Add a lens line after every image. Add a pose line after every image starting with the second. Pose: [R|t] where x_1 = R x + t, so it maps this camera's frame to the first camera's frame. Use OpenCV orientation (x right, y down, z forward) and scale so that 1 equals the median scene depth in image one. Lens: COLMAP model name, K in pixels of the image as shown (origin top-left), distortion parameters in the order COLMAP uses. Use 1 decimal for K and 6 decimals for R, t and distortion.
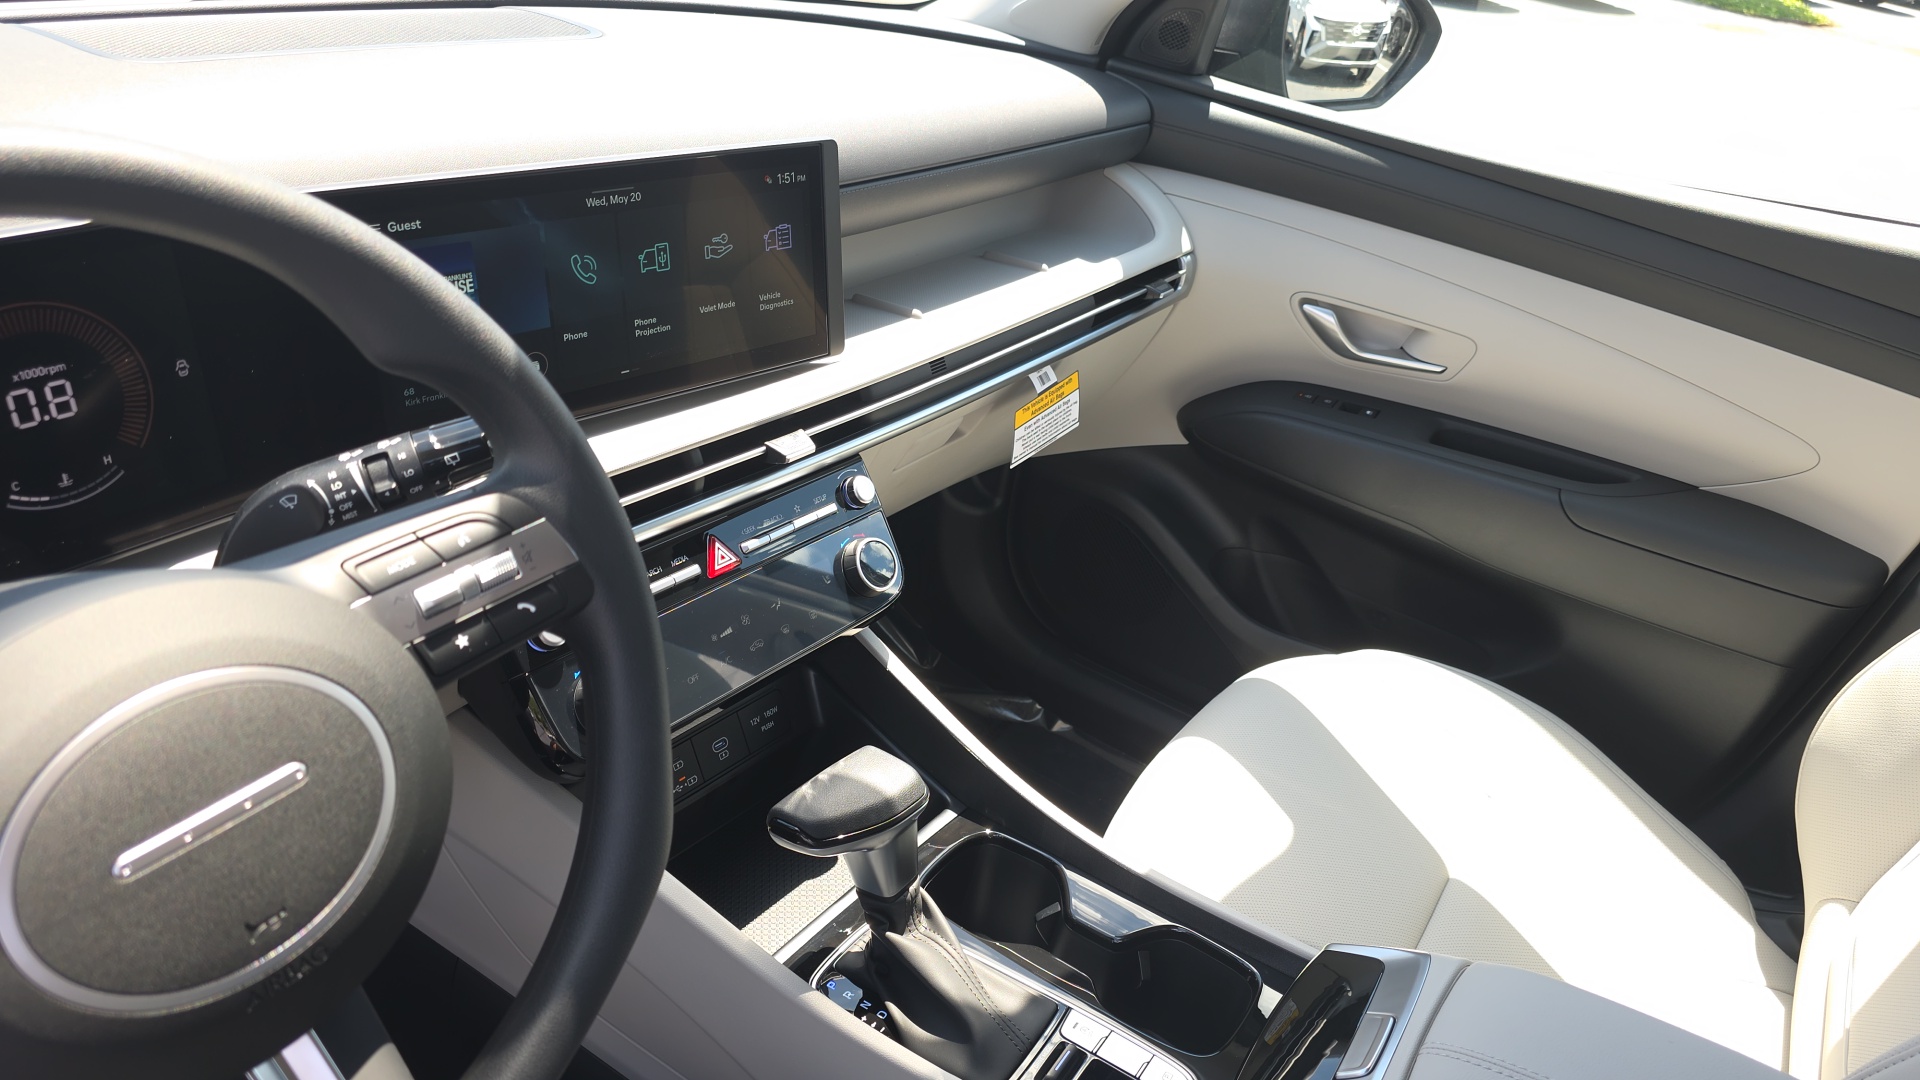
lens RADIAL K [[1314.7, 0, 971.5], [0, 1314.7, 534.0], [0, 0, 1]] dist [0.047945, -0.047665]
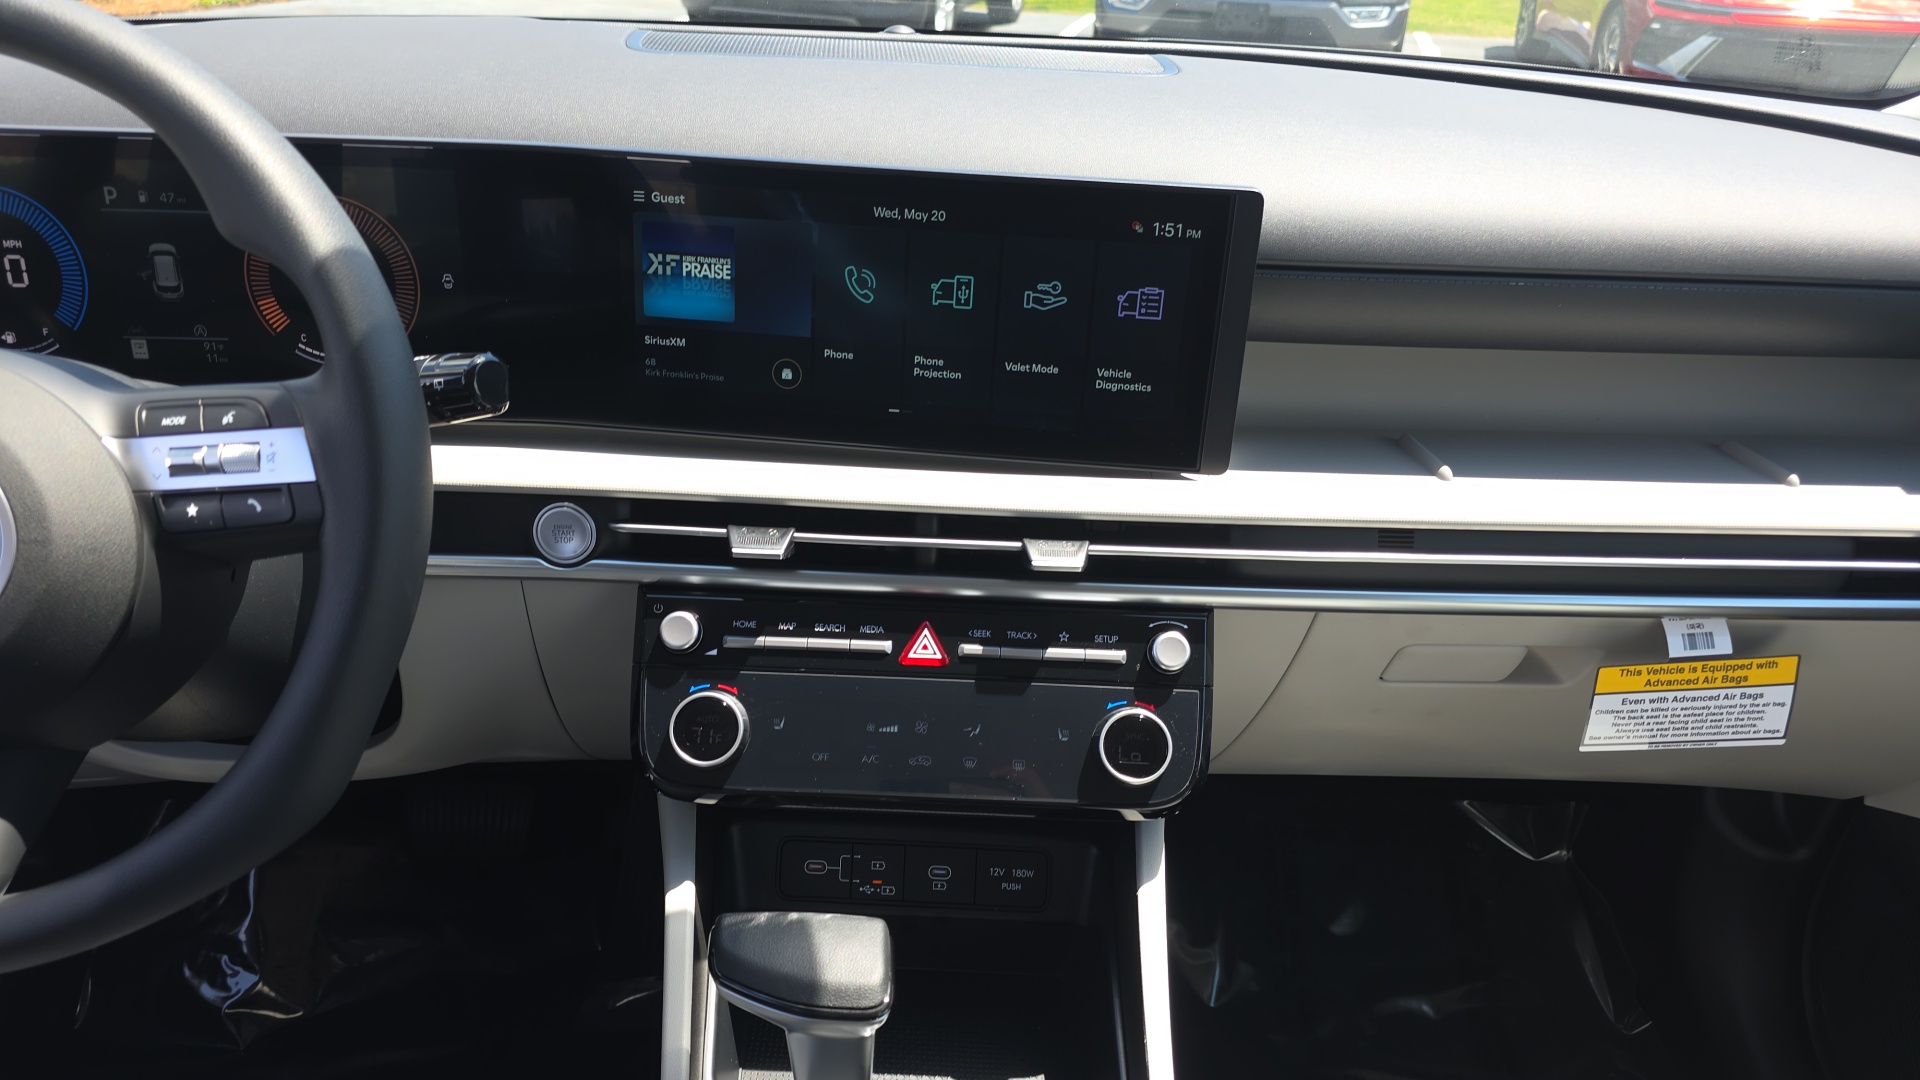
lens RADIAL K [[1312.7, 0, 934.3], [0, 1312.7, 586.6], [0, 0, 1]] dist [0.078085, -0.102067]
pose [[0.587652, 0.293997, -0.753811, 0.314635], [-0.358249, 0.929894, 0.083390, -0.065553], [0.725481, 0.221048, 0.651778, 0.319816]]
